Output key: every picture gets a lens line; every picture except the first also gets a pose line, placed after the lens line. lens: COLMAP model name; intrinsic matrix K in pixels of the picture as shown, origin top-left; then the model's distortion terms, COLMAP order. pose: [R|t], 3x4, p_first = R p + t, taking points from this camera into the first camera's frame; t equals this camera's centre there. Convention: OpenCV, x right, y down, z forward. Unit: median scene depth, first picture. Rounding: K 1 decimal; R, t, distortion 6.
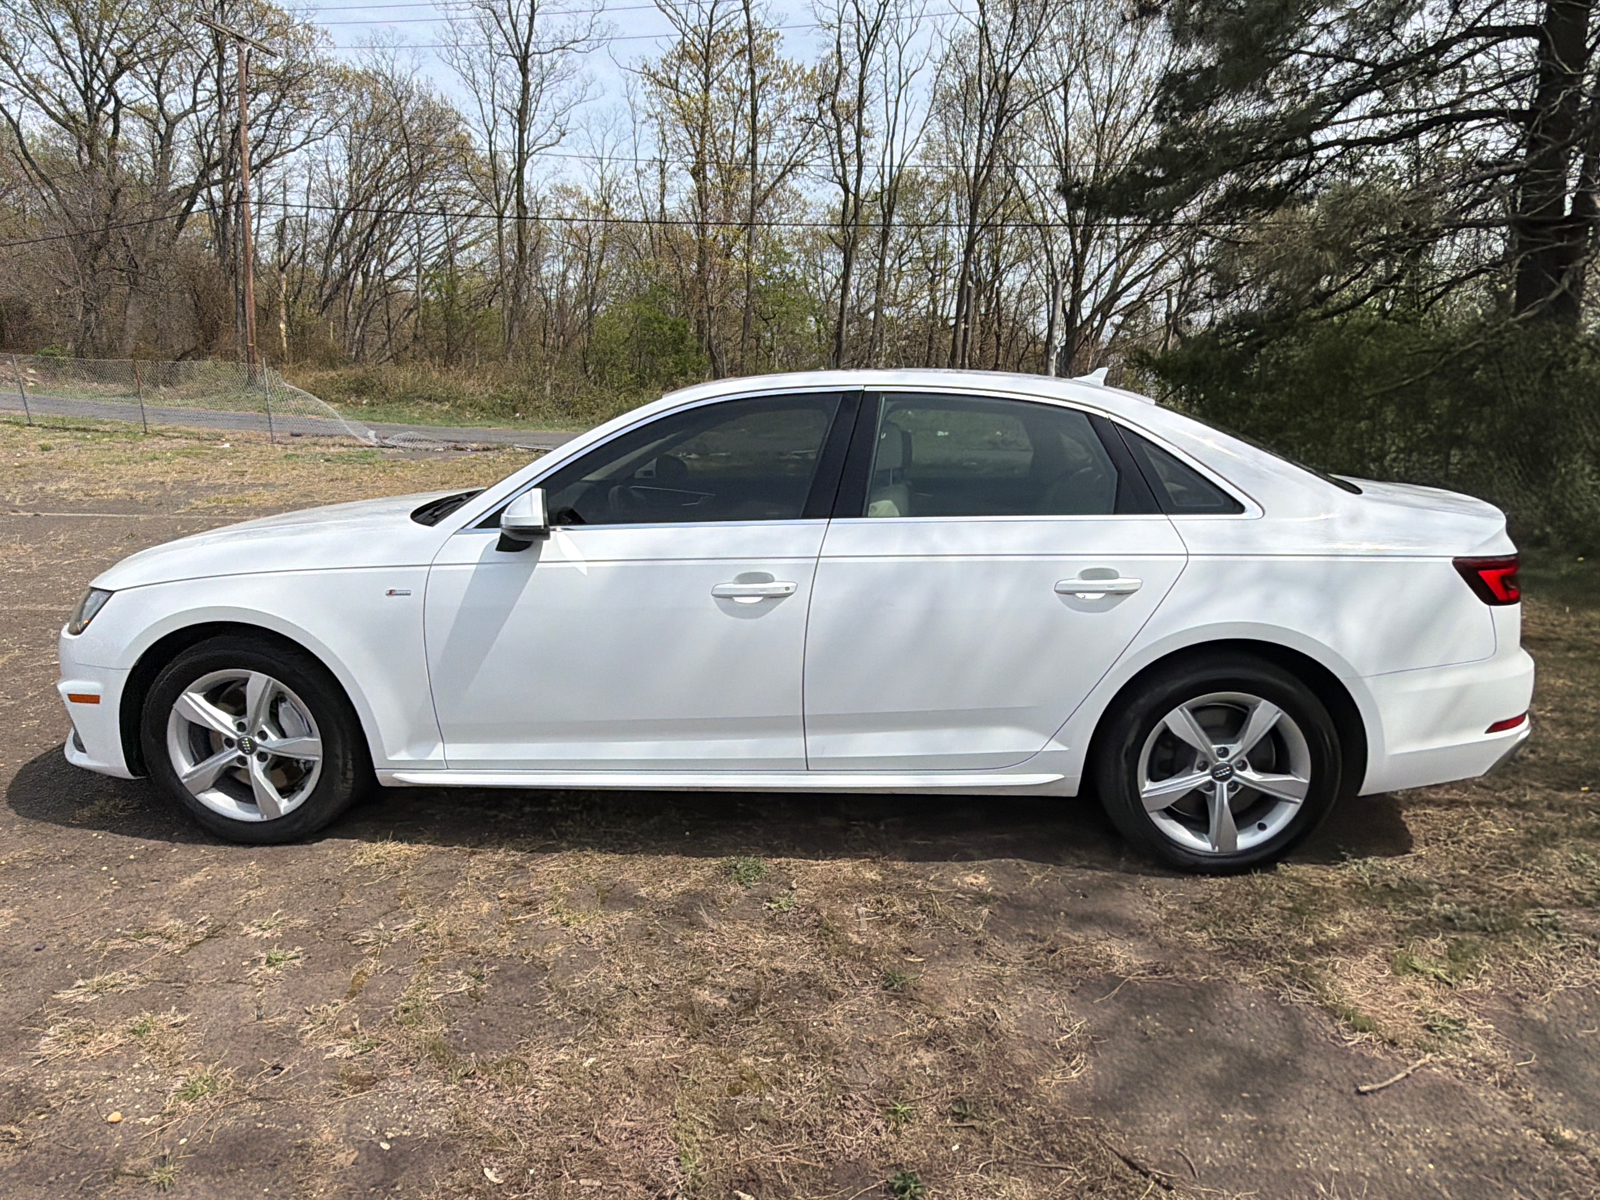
lens RADIAL K [[1035.8, 0, 797.2], [0, 1035.8, 603.0], [0, 0, 1]] dist [-0.001086, 0.003165]
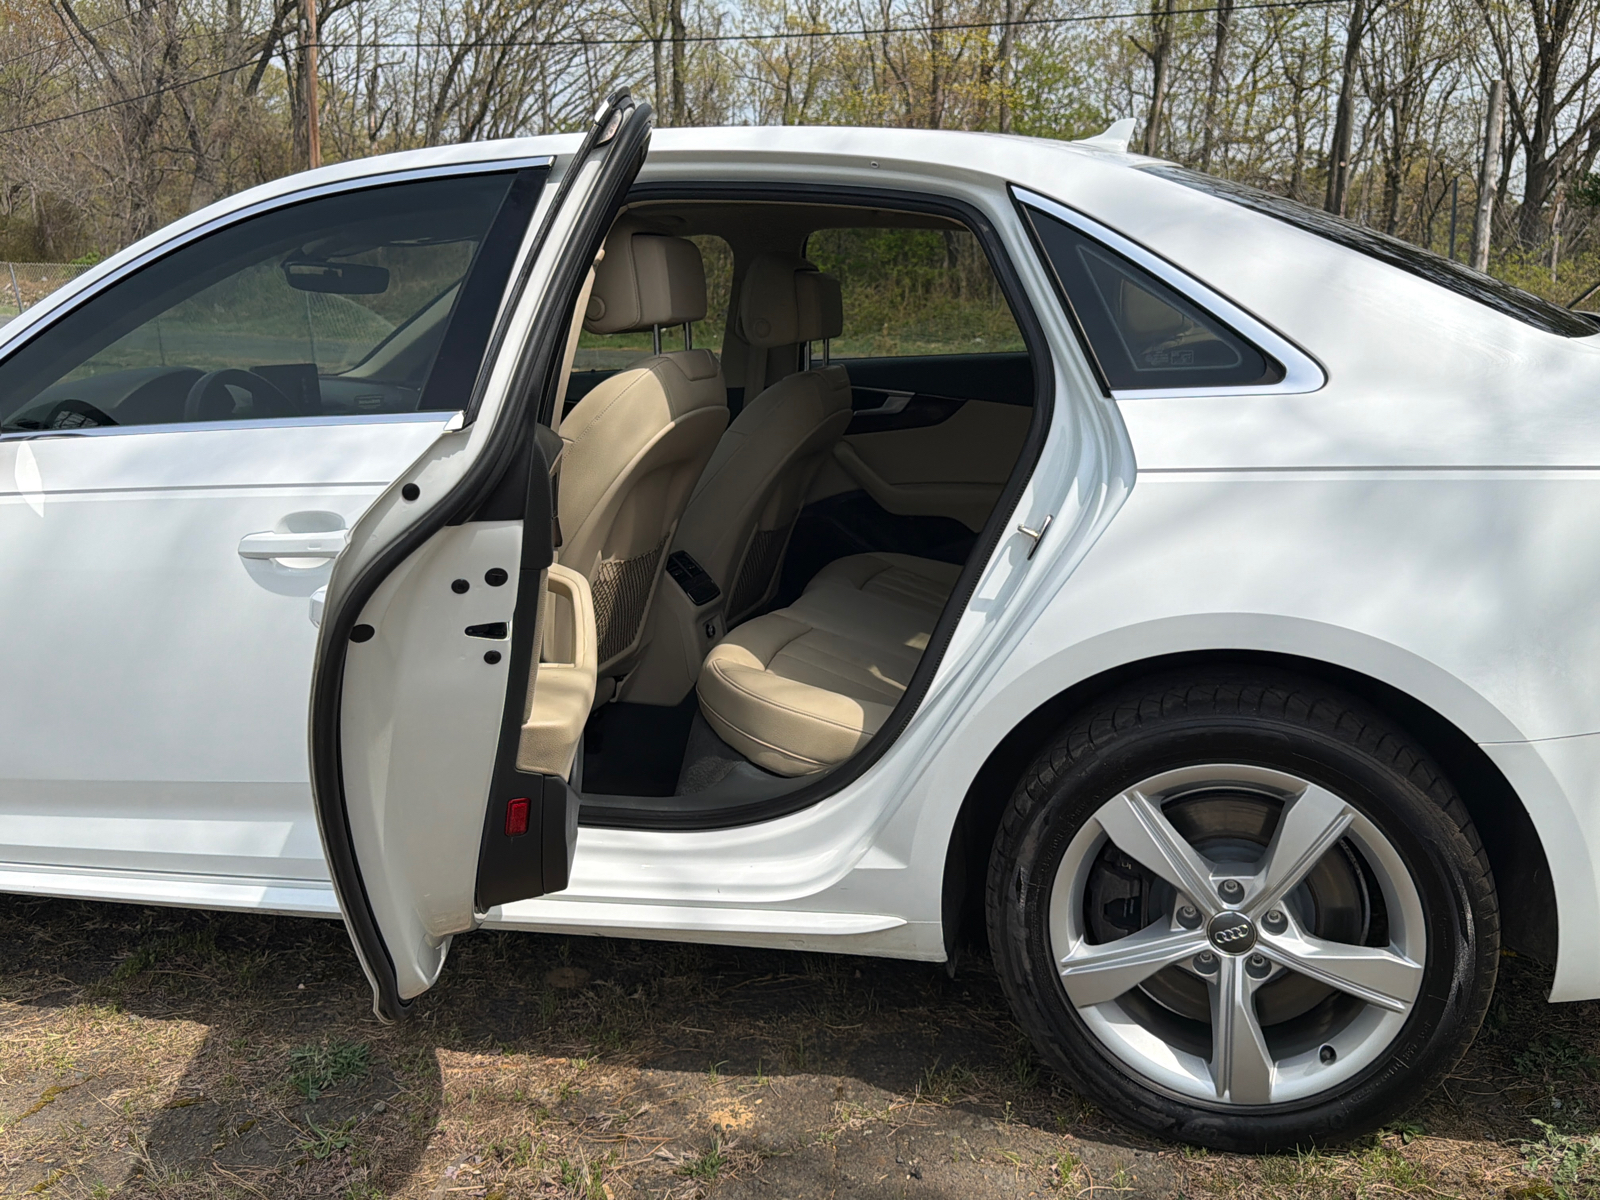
lens RADIAL K [[1396.0, 0, 840.8], [0, 1396.0, 600.0], [0, 0, 1]] dist [0.105000, -0.181026]
pose [[0.978756, 0.008439, -0.204853, 0.132085], [-0.008352, 0.999964, 0.001290, 0.004524], [0.204857, 0.000449, 0.978792, 0.121508]]
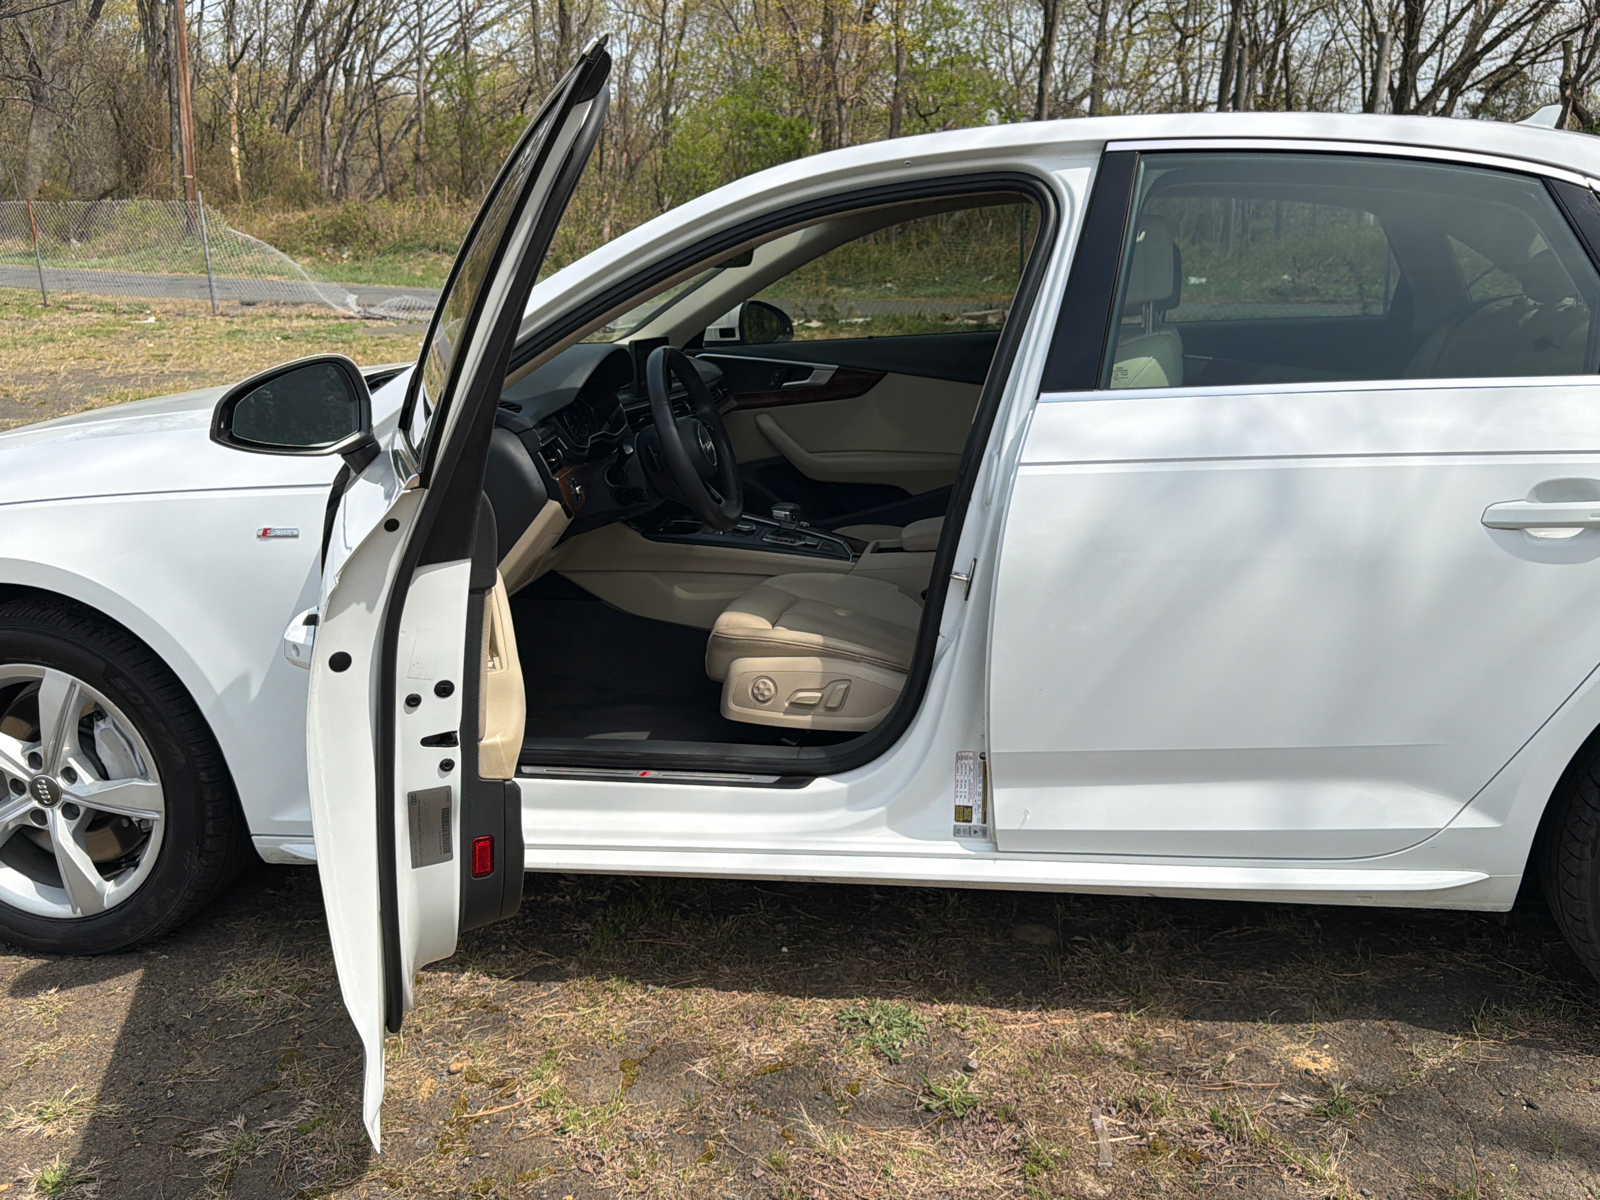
lens RADIAL K [[1393.2, 0, 800.0], [0, 1393.2, 600.0], [0, 0, 1]] dist [0.113503, -0.220386]
pose [[0.992913, 0.000887, -0.118838, -0.001996], [0.004181, 0.999093, 0.042386, -0.001714], [0.118768, -0.042582, 0.992009, 0.091344]]
